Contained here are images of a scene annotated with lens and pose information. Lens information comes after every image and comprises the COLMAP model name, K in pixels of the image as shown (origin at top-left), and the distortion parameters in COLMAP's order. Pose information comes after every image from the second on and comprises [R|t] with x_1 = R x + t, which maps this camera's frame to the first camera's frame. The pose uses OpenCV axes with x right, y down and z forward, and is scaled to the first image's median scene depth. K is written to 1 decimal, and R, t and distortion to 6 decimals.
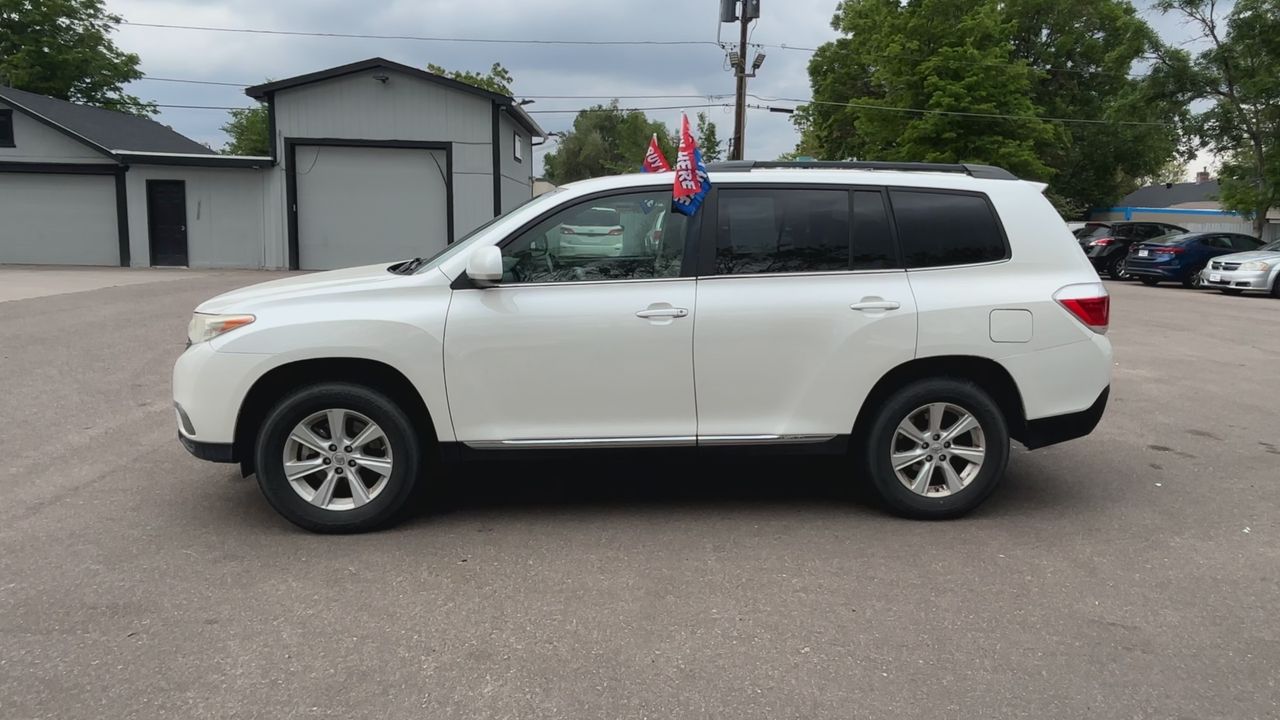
lens RADIAL K [[713.0, 0, 634.4], [0, 713.0, 340.5], [0, 0, 1]] dist [0.029328, -0.038168]
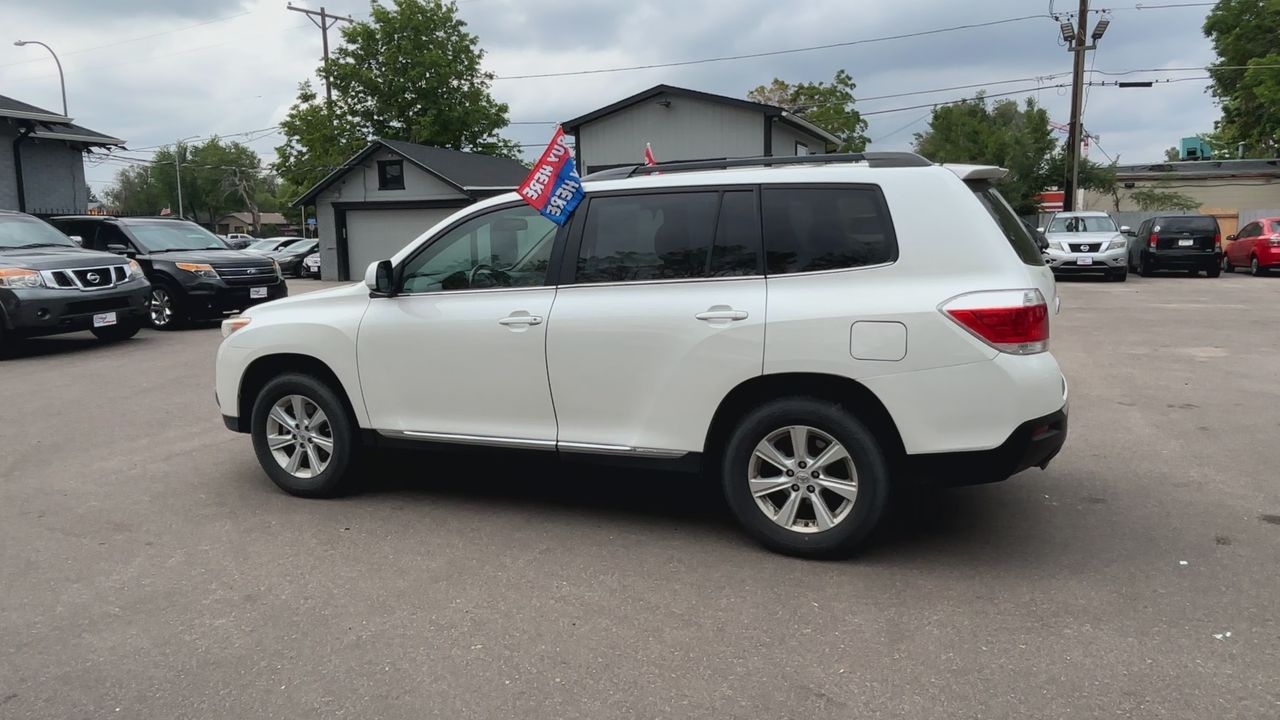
lens RADIAL K [[717.7, 0, 640.0], [0, 717.7, 360.0], [0, 0, 1]] dist [0.005835, -0.002165]
pose [[0.910604, 0.033763, -0.411898, 0.600745], [-0.029912, 0.999428, 0.015795, -0.002564], [0.412196, -0.002062, 0.911093, 0.108363]]
